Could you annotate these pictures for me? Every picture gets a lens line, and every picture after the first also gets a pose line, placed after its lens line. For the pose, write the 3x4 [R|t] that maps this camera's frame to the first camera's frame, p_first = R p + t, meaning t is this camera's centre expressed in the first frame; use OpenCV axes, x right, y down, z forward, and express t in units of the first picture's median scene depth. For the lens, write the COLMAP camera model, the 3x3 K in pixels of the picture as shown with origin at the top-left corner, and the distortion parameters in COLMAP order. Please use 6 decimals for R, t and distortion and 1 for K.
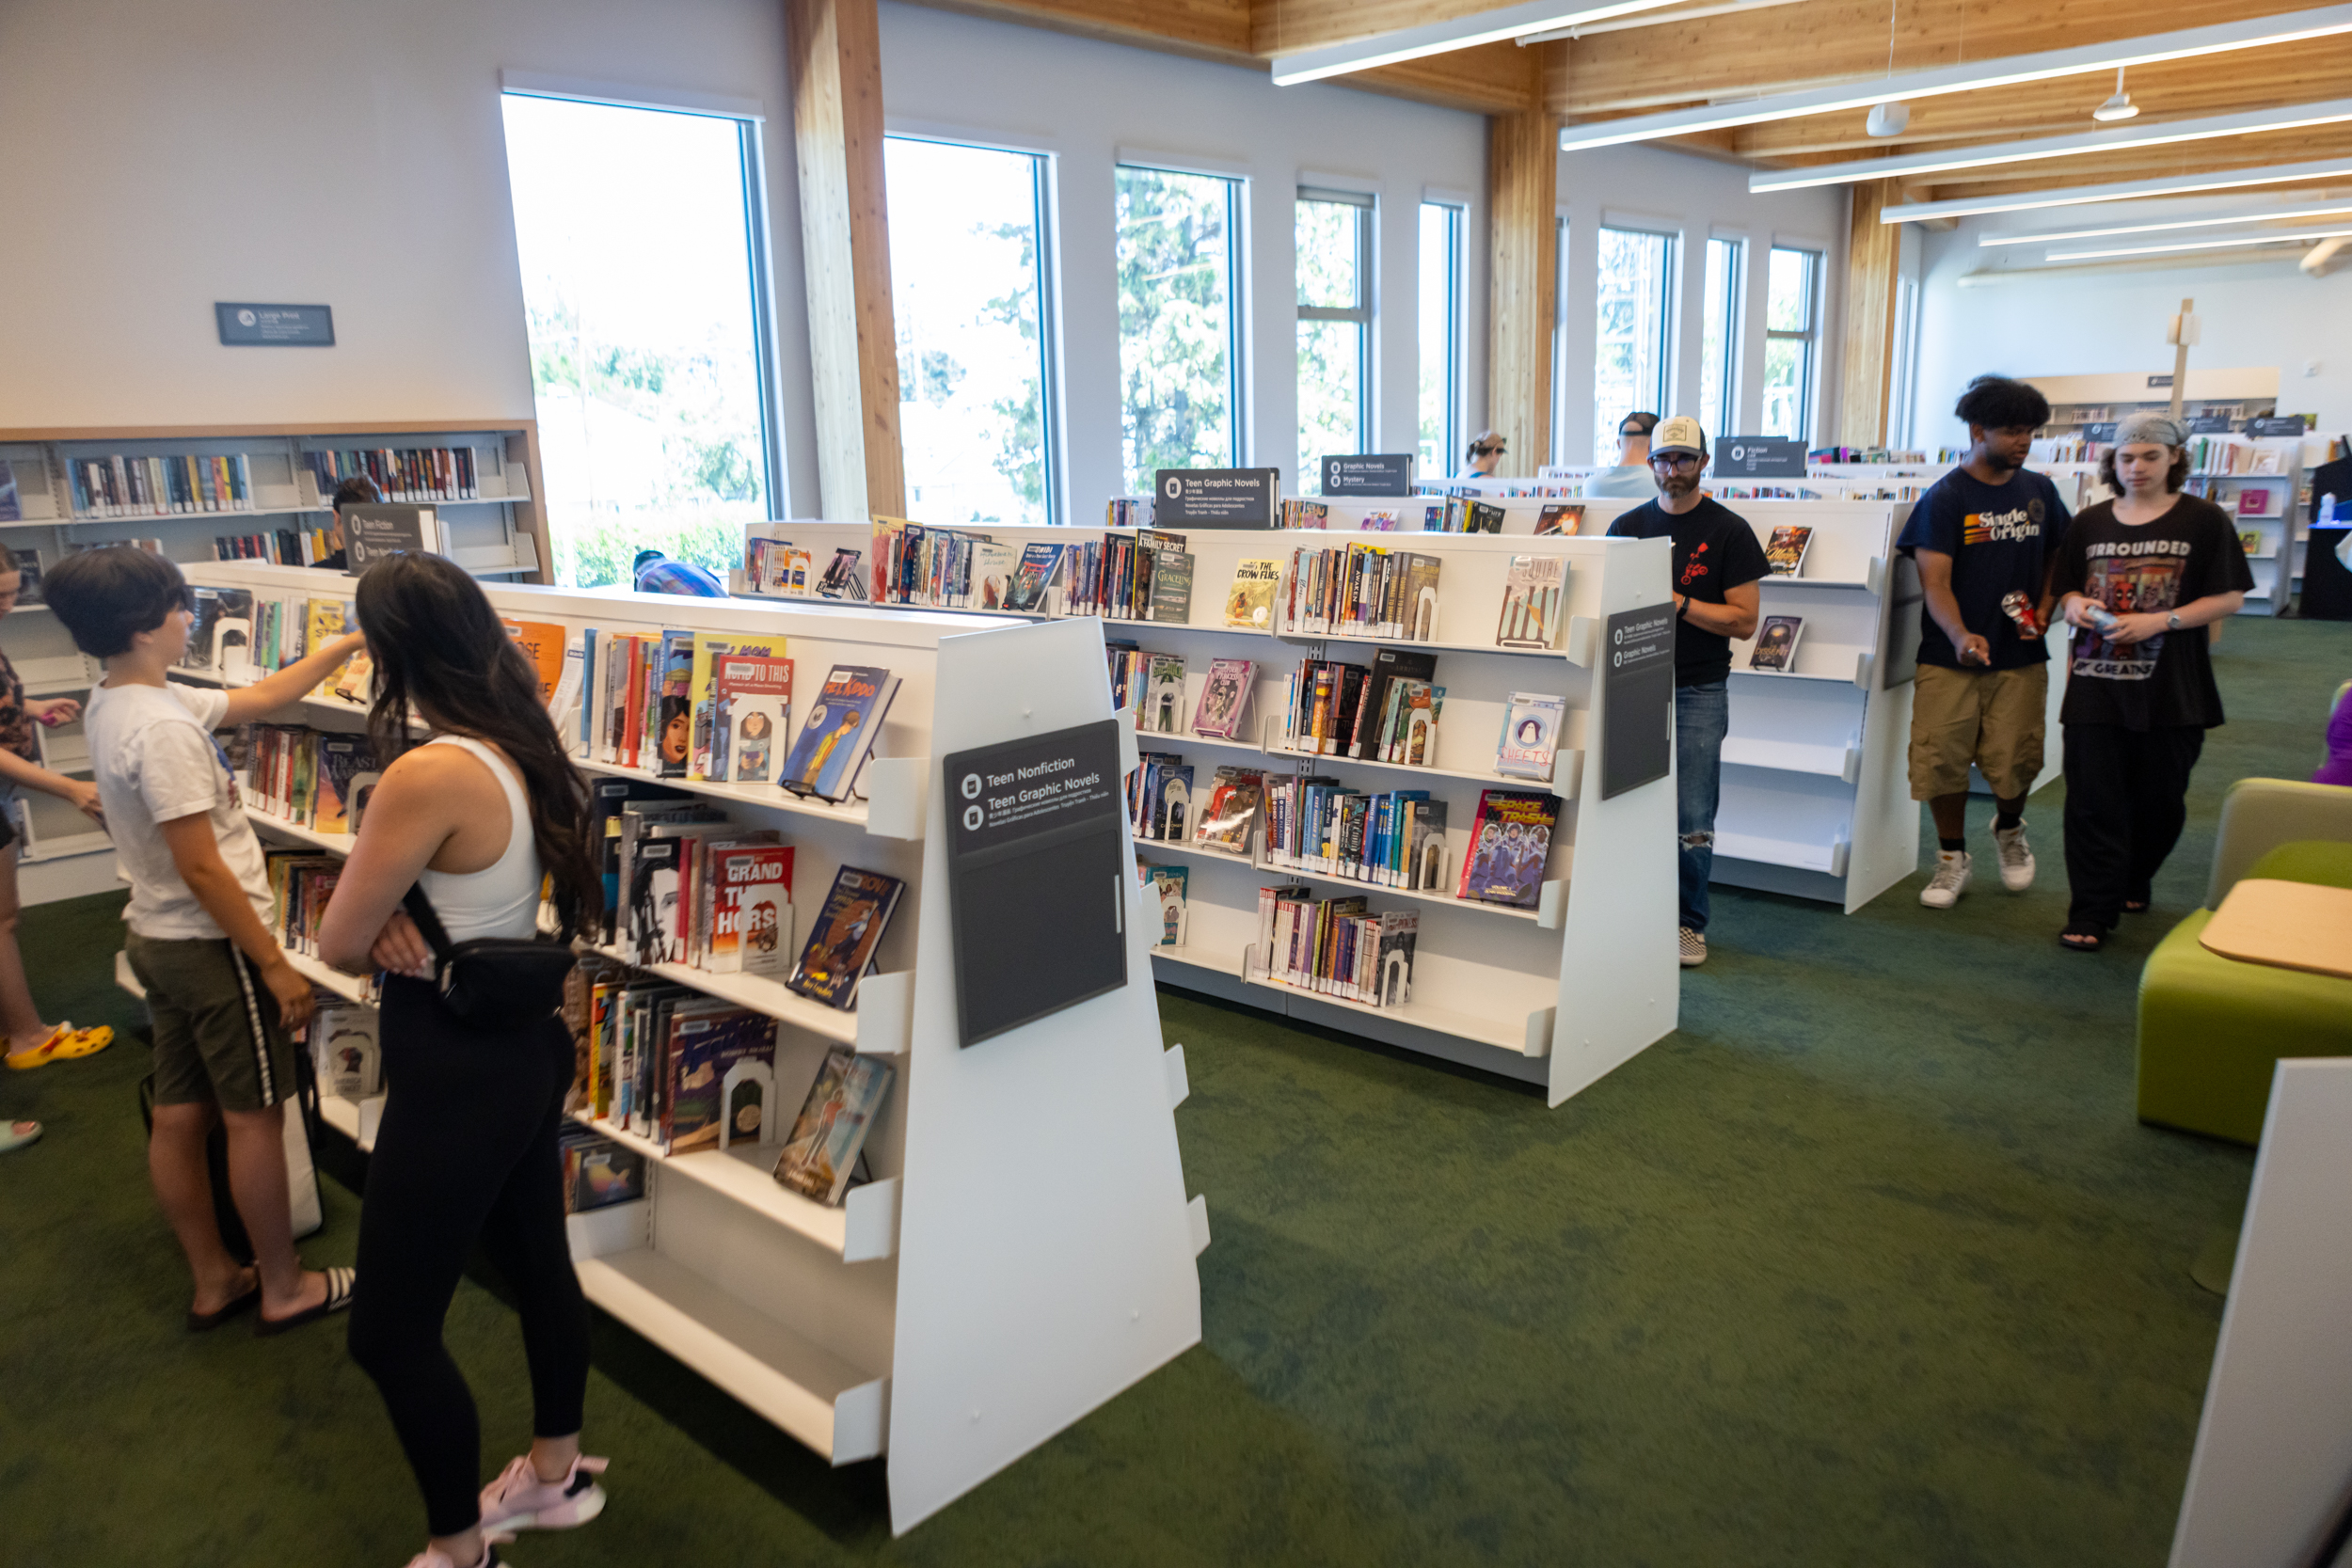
lens RADIAL K [[1613.7, 0, 1176.3], [0, 1613.7, 785.5], [0, 0, 1]] dist [0.005695, 0.002397]
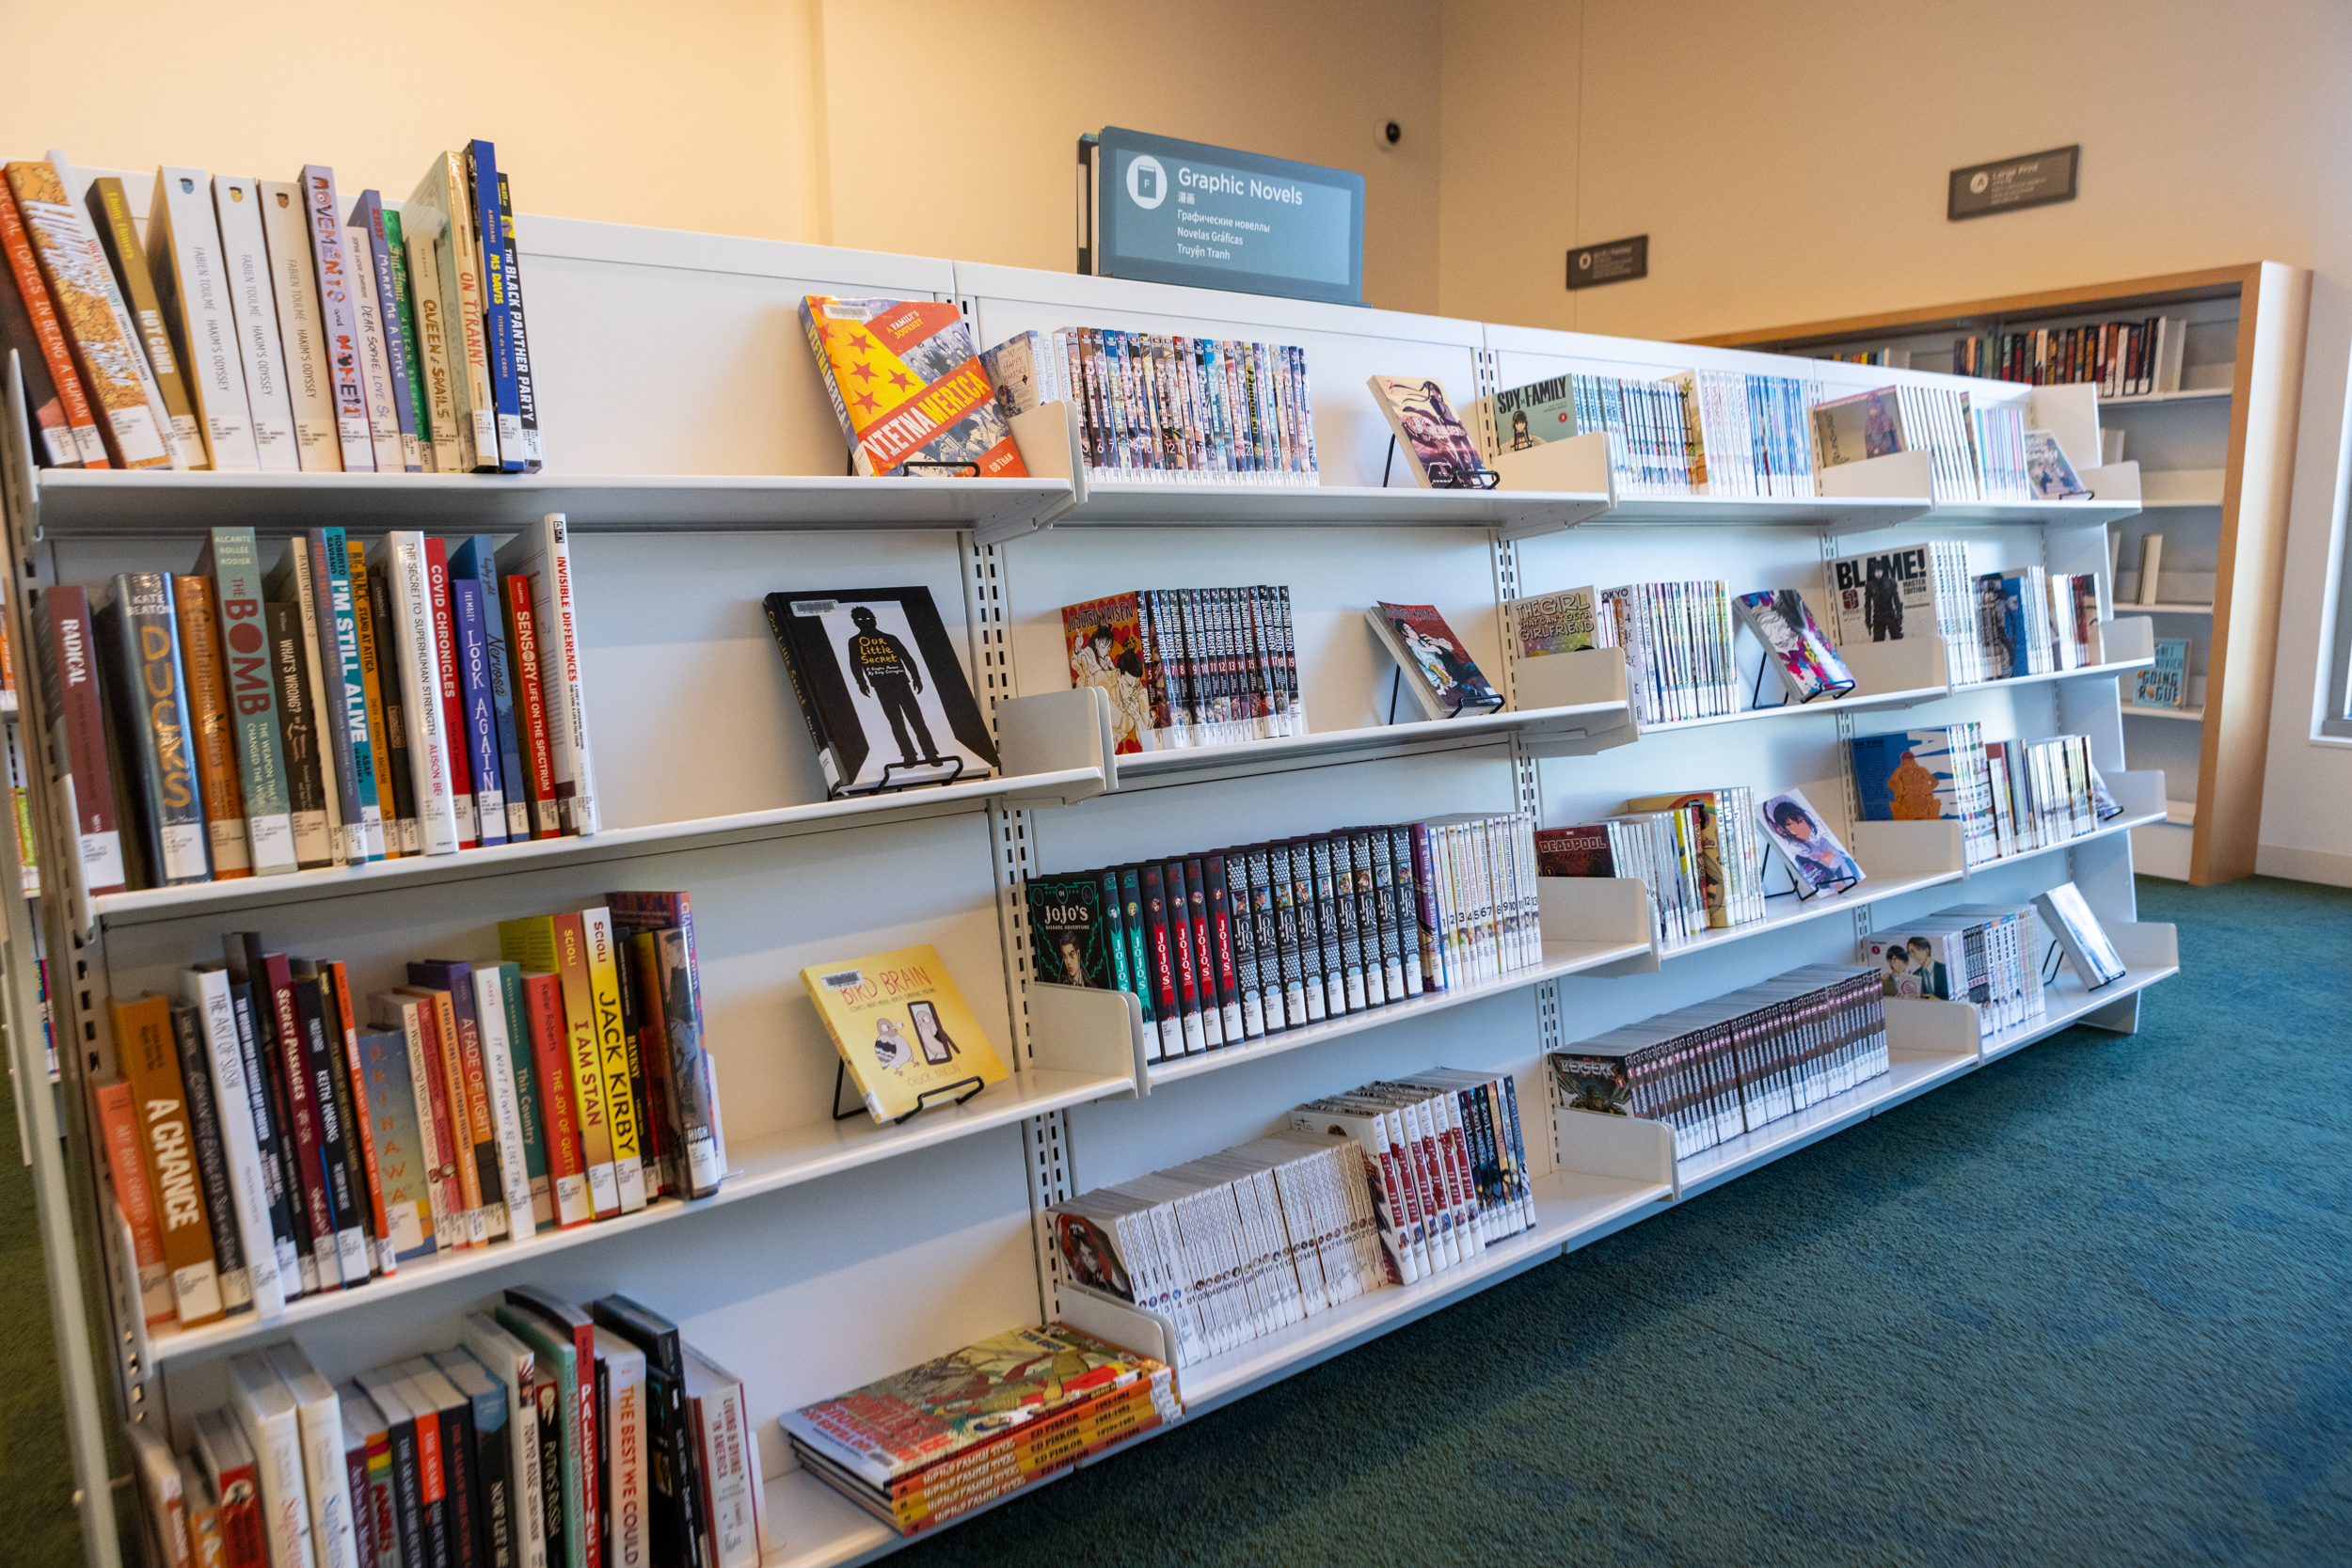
lens RADIAL K [[1613.7, 0, 1175.9], [0, 1613.7, 784.8], [0, 0, 1]] dist [0.005695, 0.002397]
pose [[-0.159312, 0.174863, -0.971619, 0.333608], [-0.205272, 0.956811, 0.205856, -0.080771], [0.965652, 0.232241, -0.116537, 0.759015]]
